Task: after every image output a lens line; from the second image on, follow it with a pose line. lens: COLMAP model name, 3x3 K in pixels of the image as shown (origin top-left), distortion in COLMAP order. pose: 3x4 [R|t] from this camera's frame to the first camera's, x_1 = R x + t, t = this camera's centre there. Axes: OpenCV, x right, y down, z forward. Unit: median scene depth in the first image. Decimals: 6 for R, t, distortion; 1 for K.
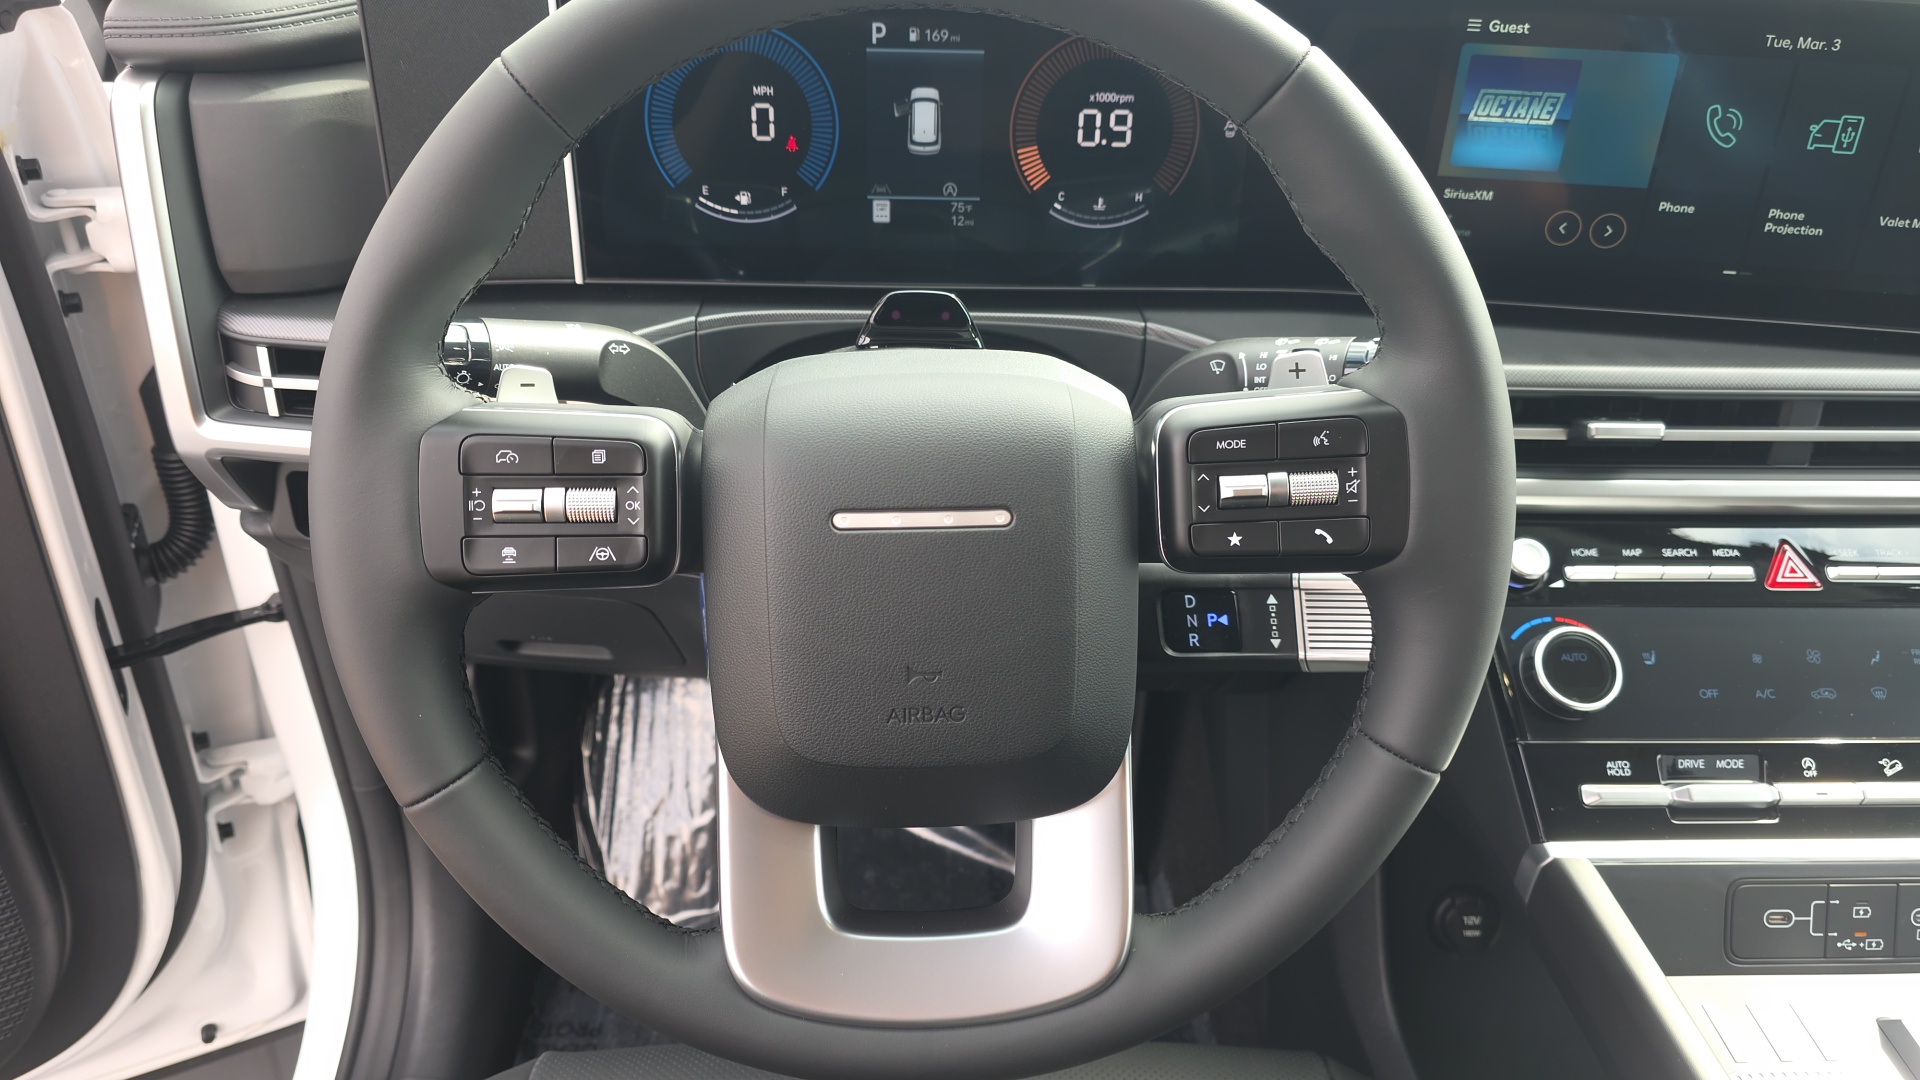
lens RADIAL K [[1336.8, 0, 929.6], [0, 1336.8, 524.5], [0, 0, 1]] dist [0.042615, -0.047708]
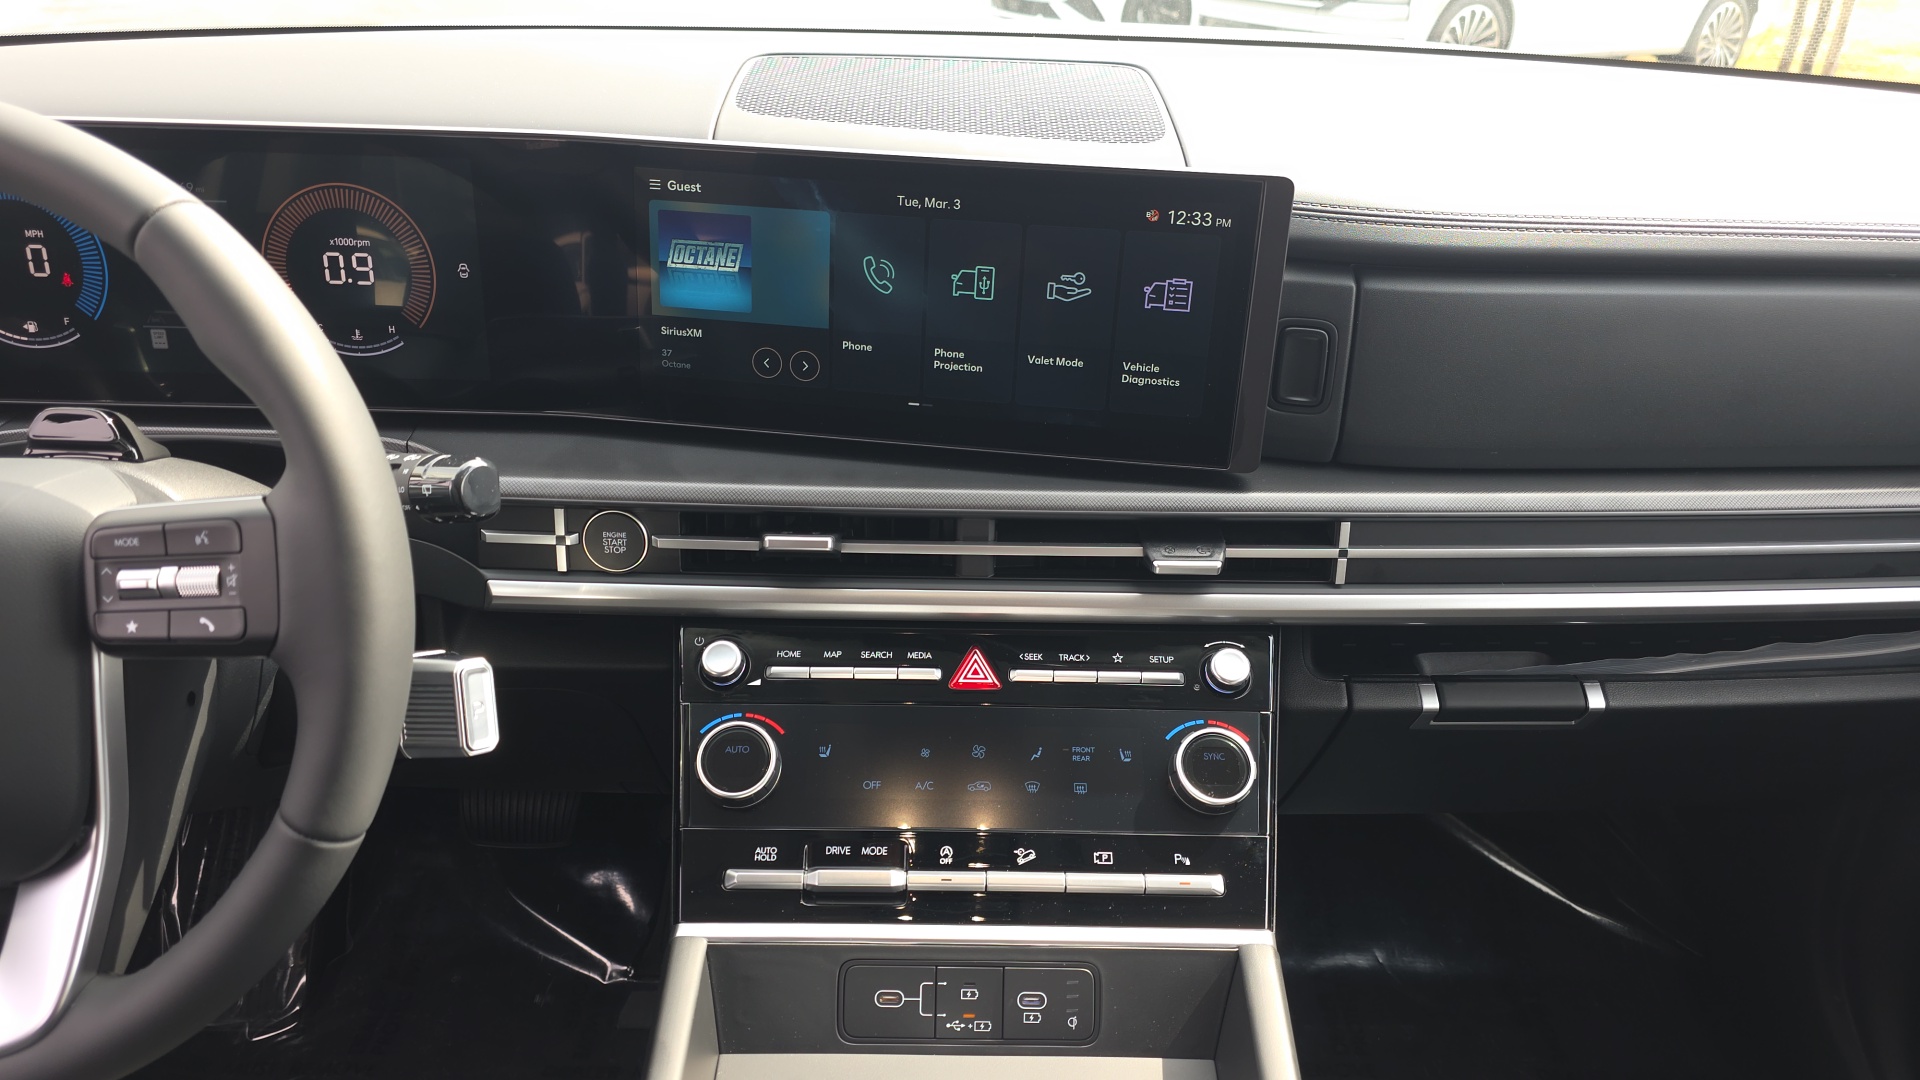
lens RADIAL K [[1290.1, 0, 959.9], [0, 1290.1, 533.3], [0, 0, 1]] dist [0.068875, -0.078428]
pose [[0.999773, 0.010578, -0.018486, 0.688573], [-0.012196, 0.995892, -0.089728, 0.016373], [0.017461, 0.089933, 0.995795, -0.056727]]
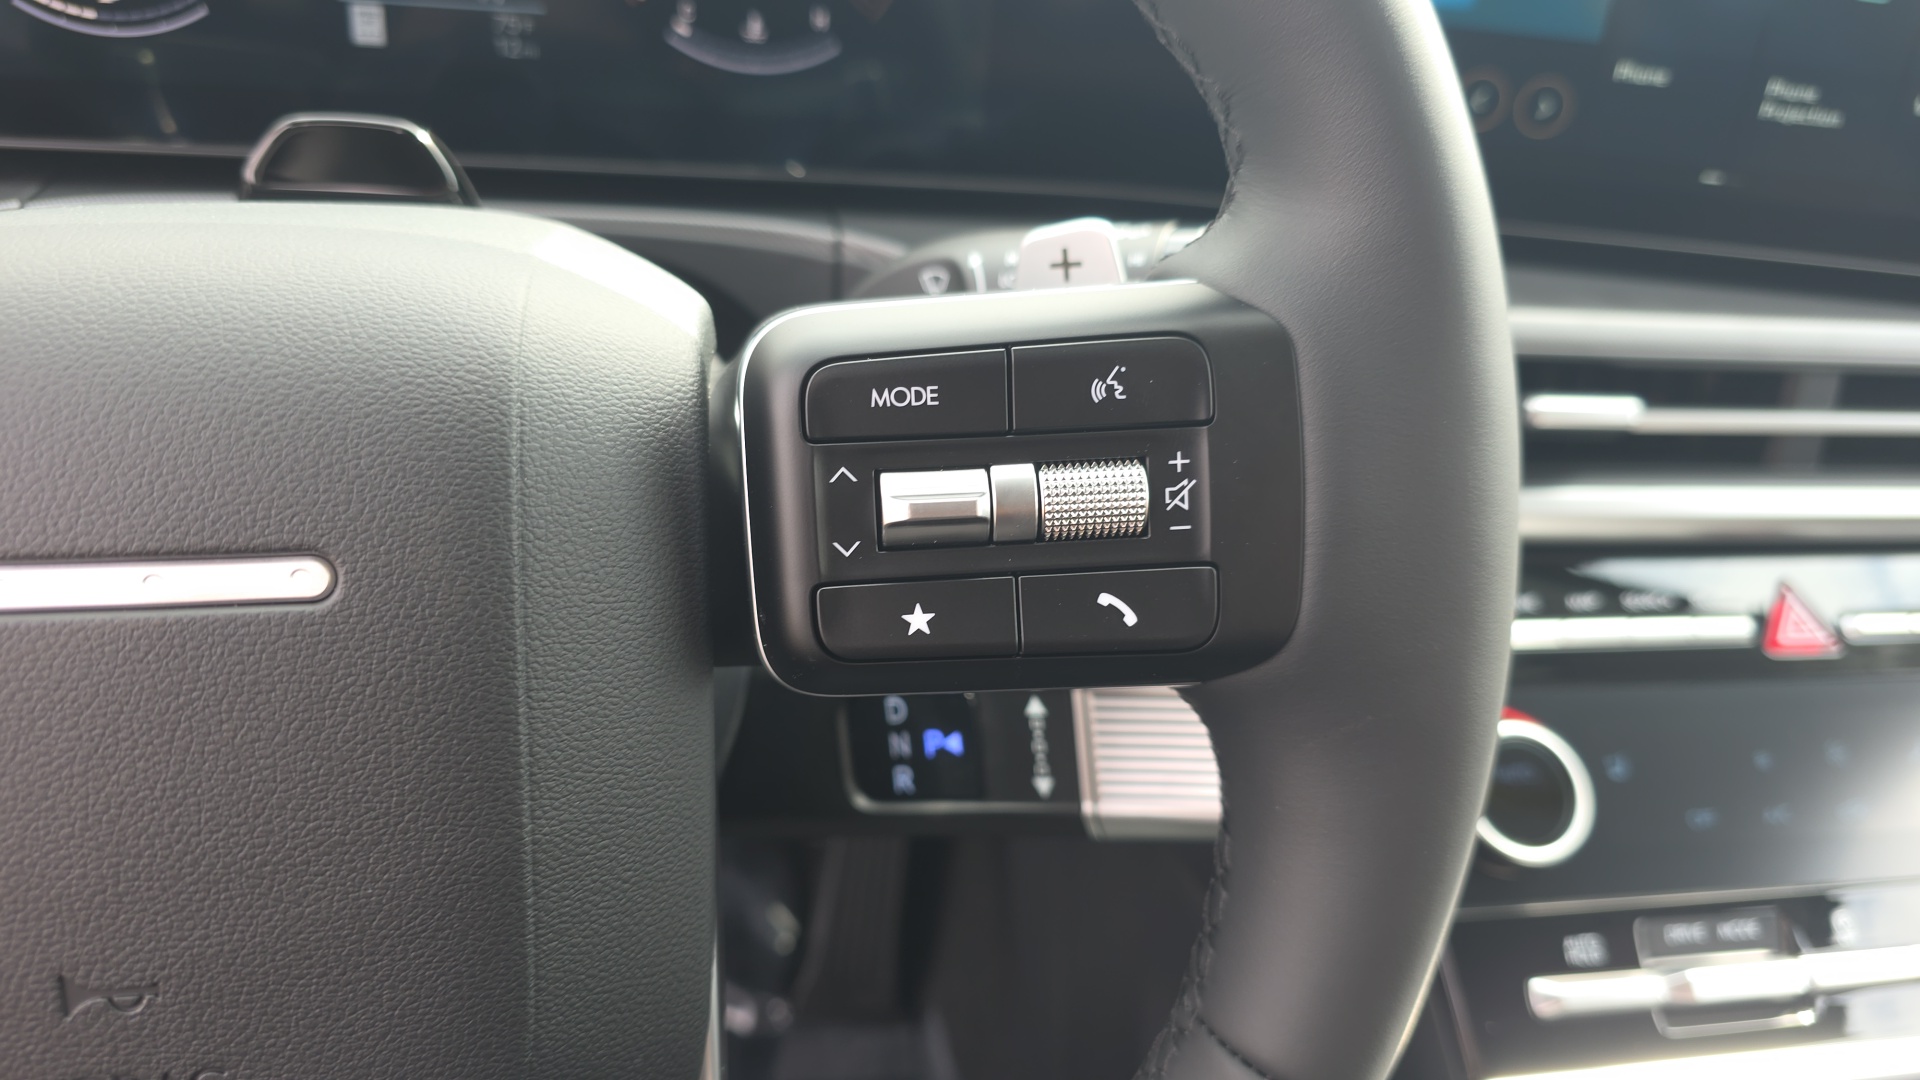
lens RADIAL K [[1345.3, 0, 972.9], [0, 1345.3, 535.5], [0, 0, 1]] dist [0.065755, -0.093023]
pose [[0.986348, -0.009143, 0.164419, 0.128854], [0.011160, 0.999873, -0.011348, -0.007989], [-0.164294, 0.013028, 0.986325, 0.422335]]
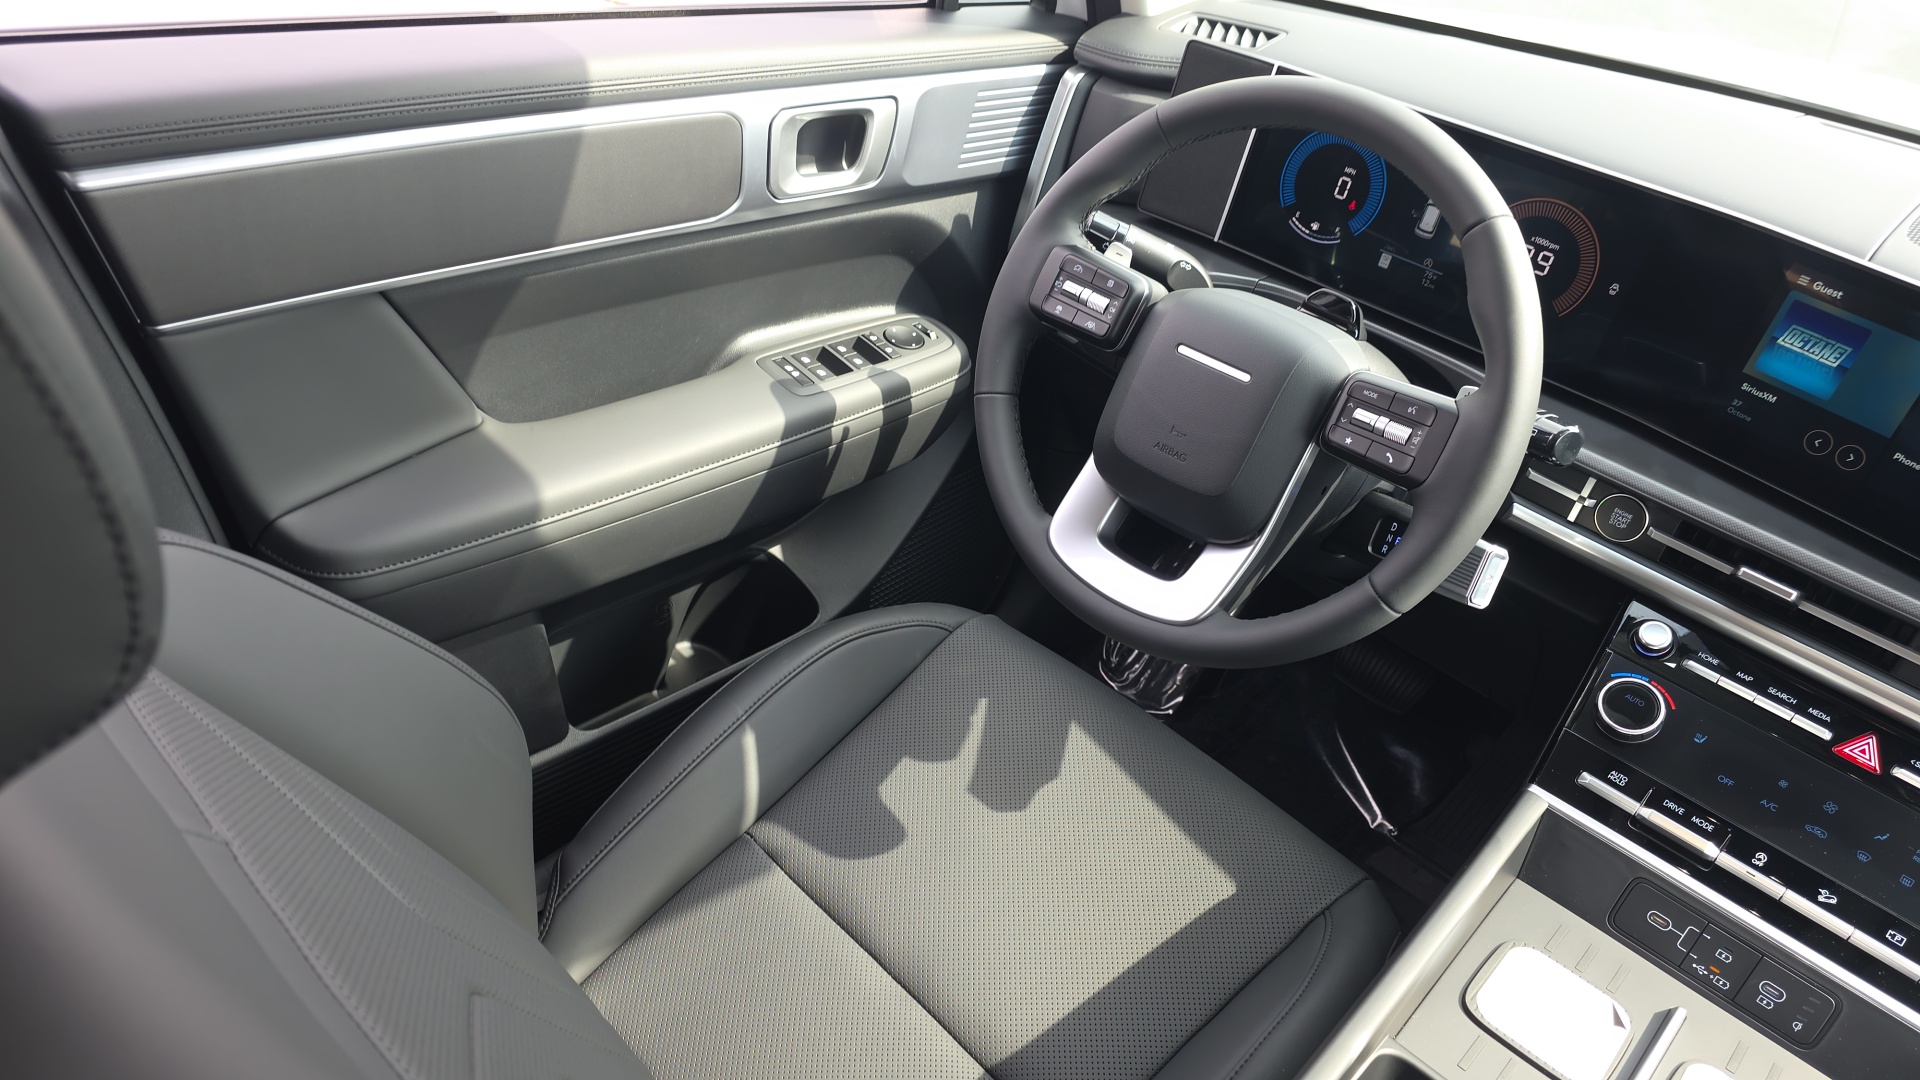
lens RADIAL K [[1311.7, 0, 940.0], [0, 1311.7, 544.1], [0, 0, 1]] dist [0.059210, -0.057722]
pose [[0.693857, 0.462320, -0.552109, 0.681558], [-0.477397, 0.869318, 0.127978, 0.128880], [0.539125, 0.174776, 0.823892, -0.607366]]
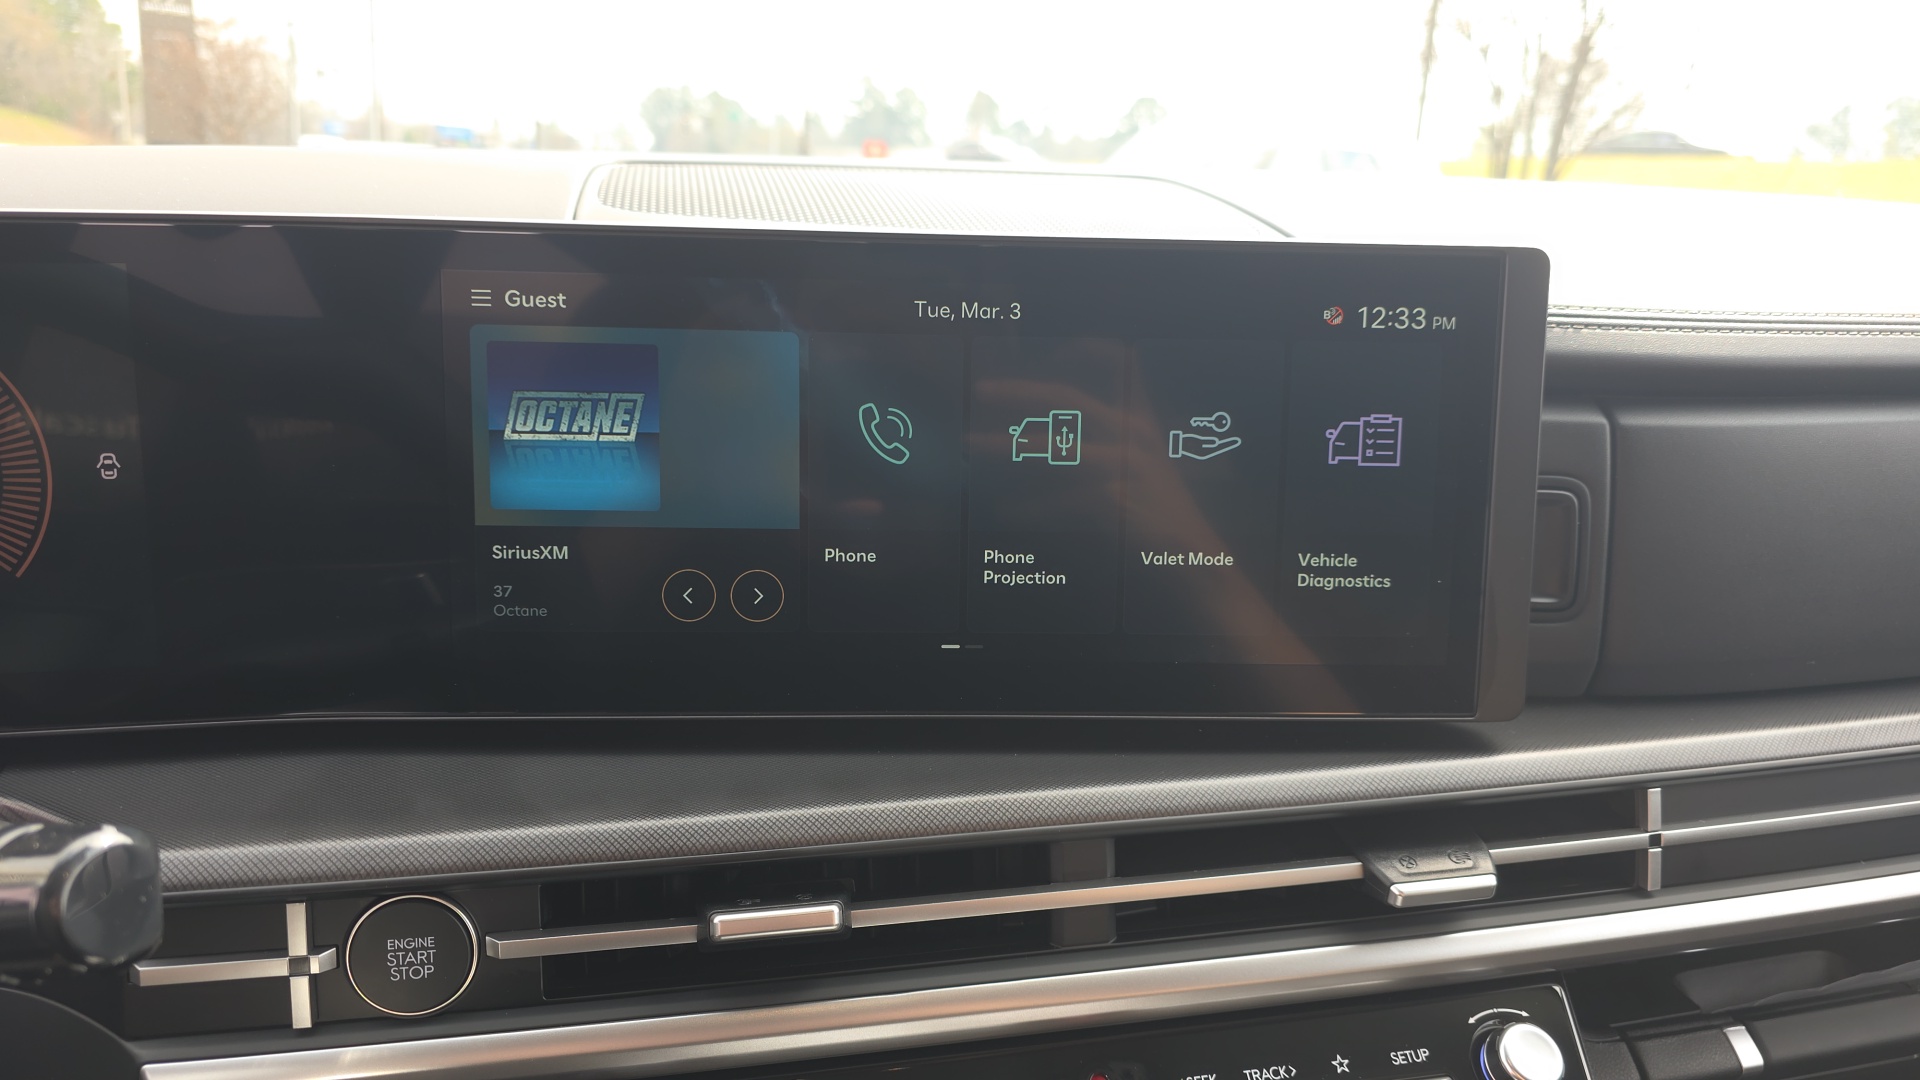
lens RADIAL K [[1345.3, 0, 972.9], [0, 1345.3, 535.5], [0, 0, 1]] dist [0.065755, -0.093023]
pose [[0.984026, -0.049457, 0.171017, 0.522663], [0.095138, 0.958048, -0.270356, -0.064902], [-0.150471, 0.282308, 0.947450, 0.386425]]
